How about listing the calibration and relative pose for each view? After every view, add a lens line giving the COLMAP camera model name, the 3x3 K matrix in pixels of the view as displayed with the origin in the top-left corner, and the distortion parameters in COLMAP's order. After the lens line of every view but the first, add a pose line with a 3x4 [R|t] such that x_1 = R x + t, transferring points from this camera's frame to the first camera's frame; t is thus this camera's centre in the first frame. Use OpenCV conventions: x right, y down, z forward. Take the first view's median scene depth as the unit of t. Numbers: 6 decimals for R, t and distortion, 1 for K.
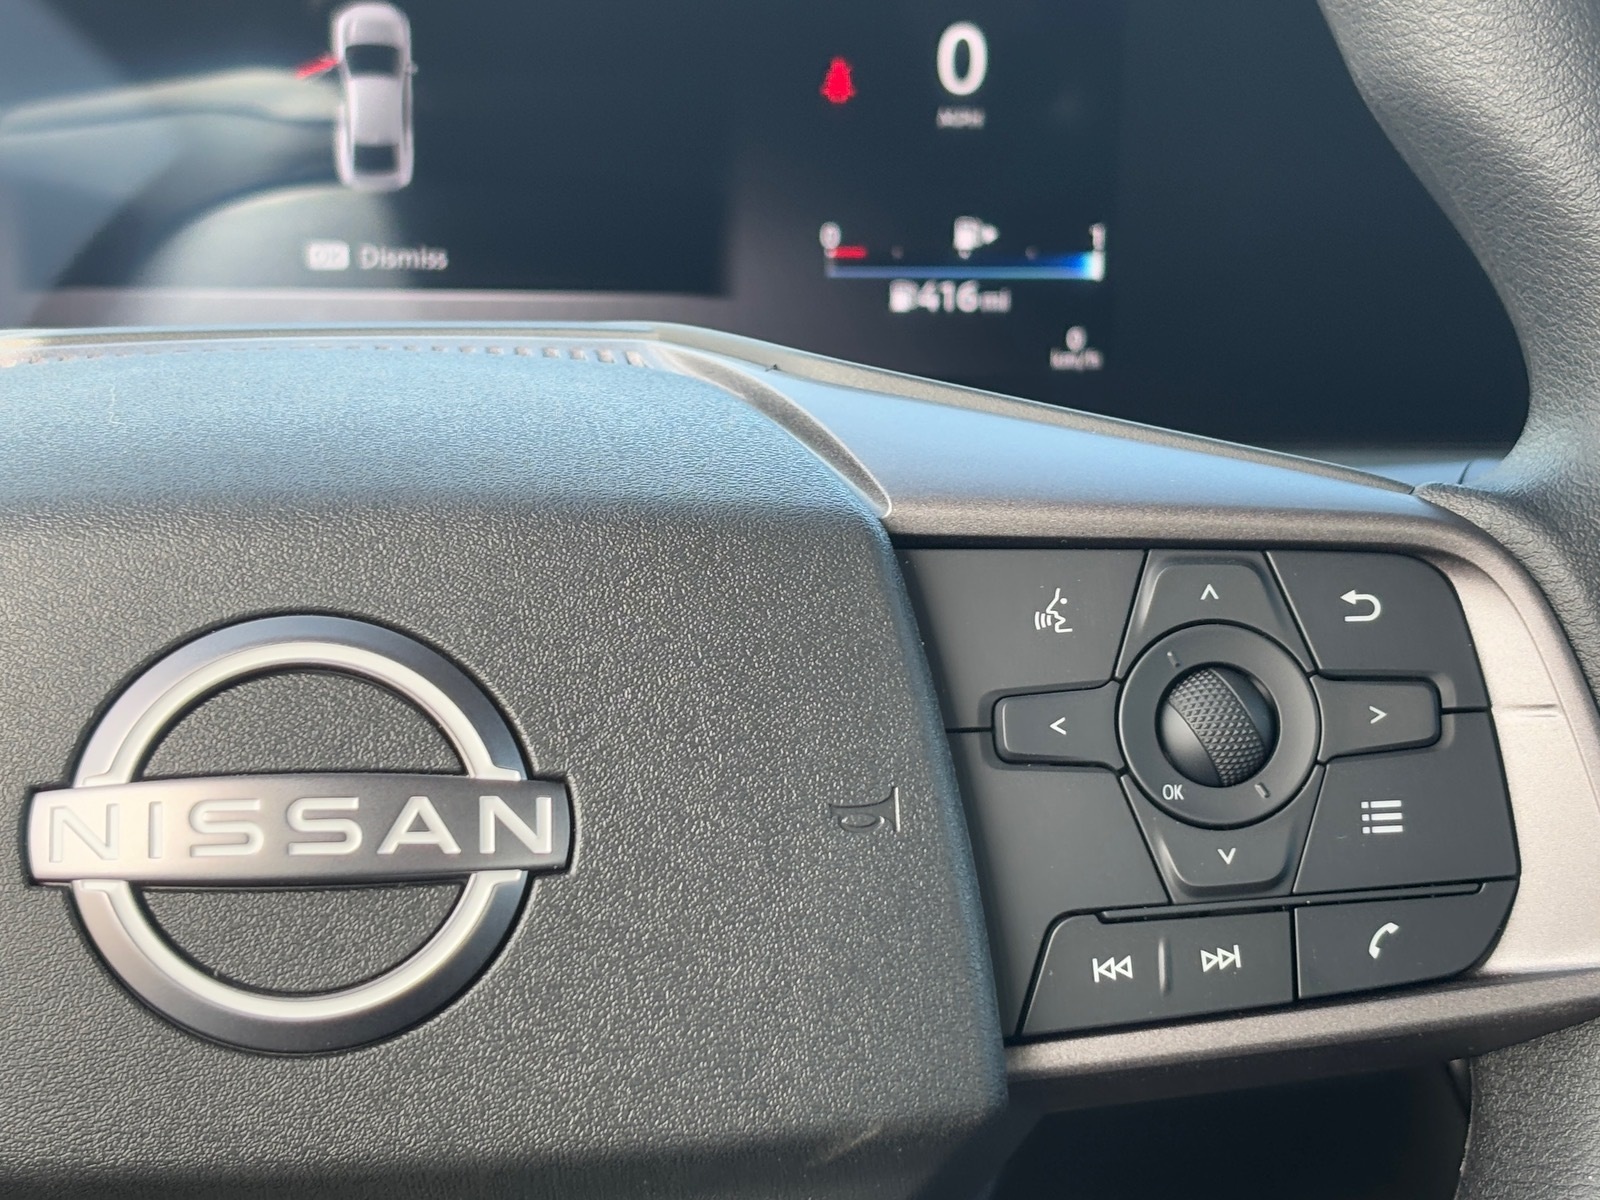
lens RADIAL K [[3262.7, 0, 800.0], [0, 3262.7, 600.0], [0, 0, 1]] dist [0.253830, -1.415488]
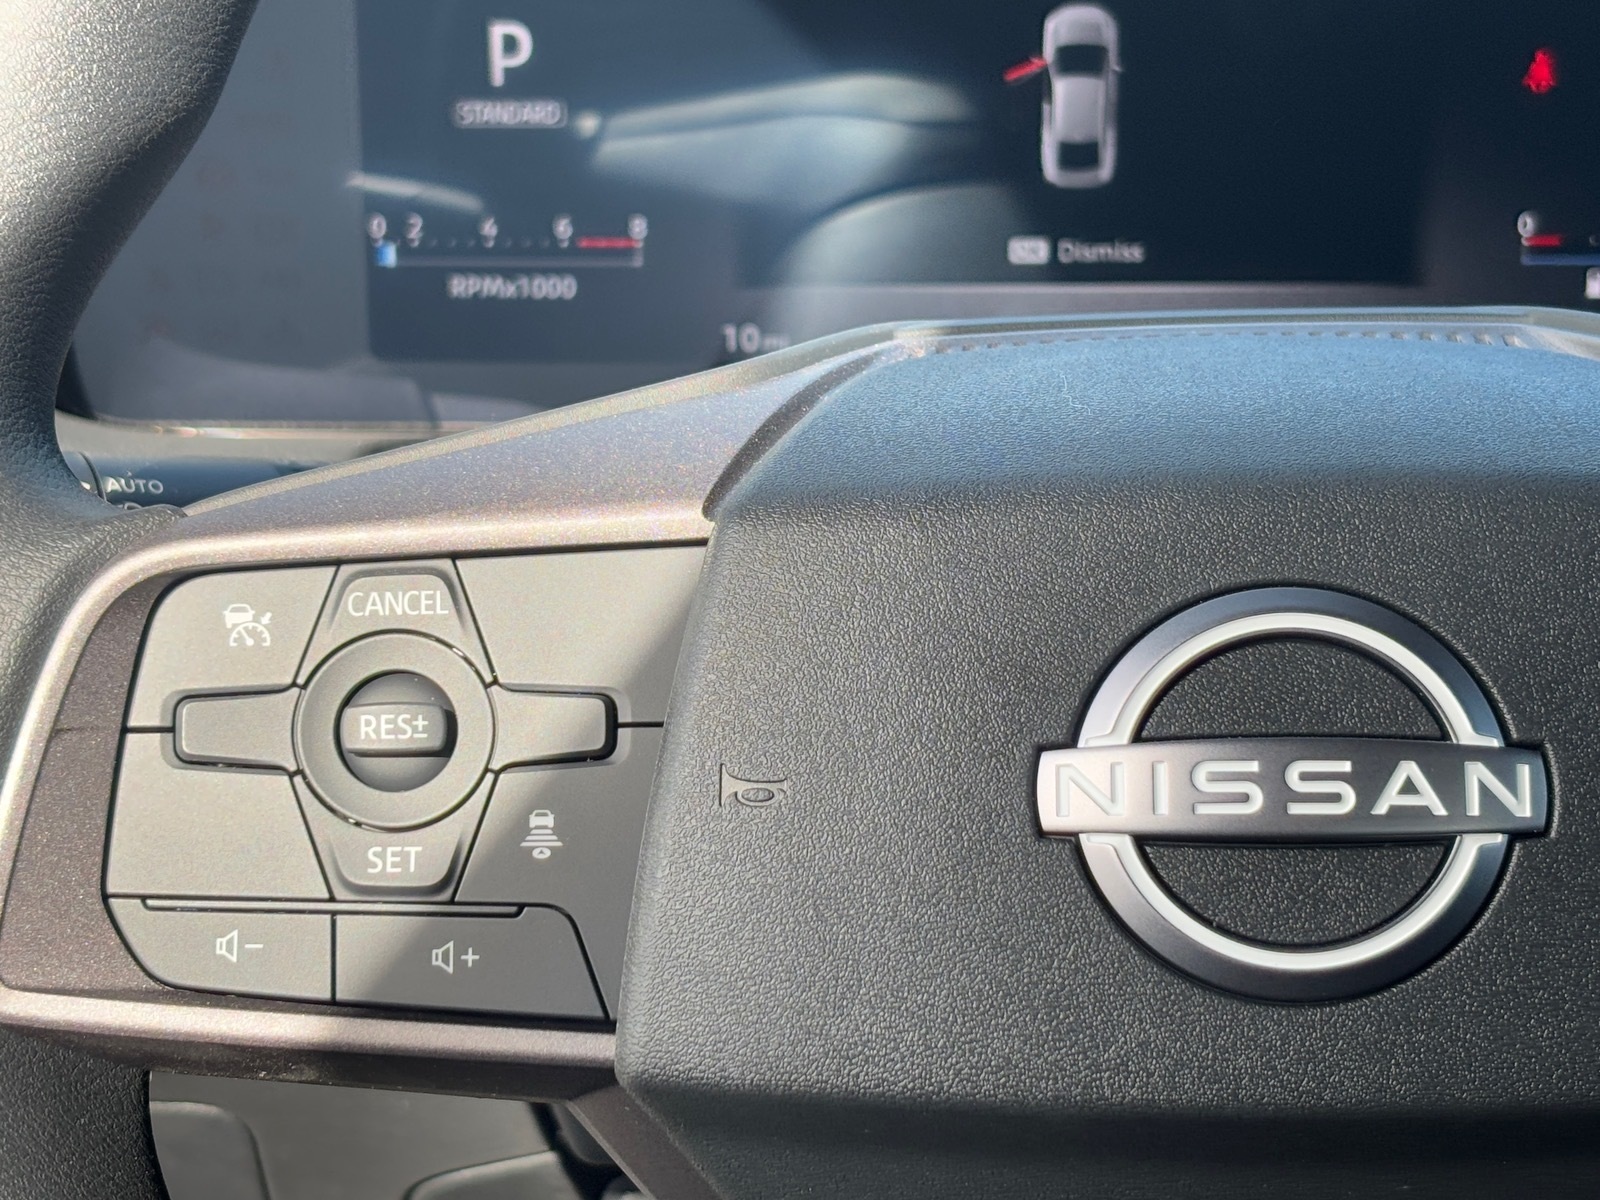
lens RADIAL K [[3257.9, 0, 800.0], [0, 3257.9, 600.0], [0, 0, 1]] dist [0.191562, -1.163709]
pose [[0.992218, 0.005413, -0.124399, -0.177607], [-0.005297, 0.999985, 0.001269, 0.008442], [0.124404, -0.000600, 0.992232, -0.059461]]
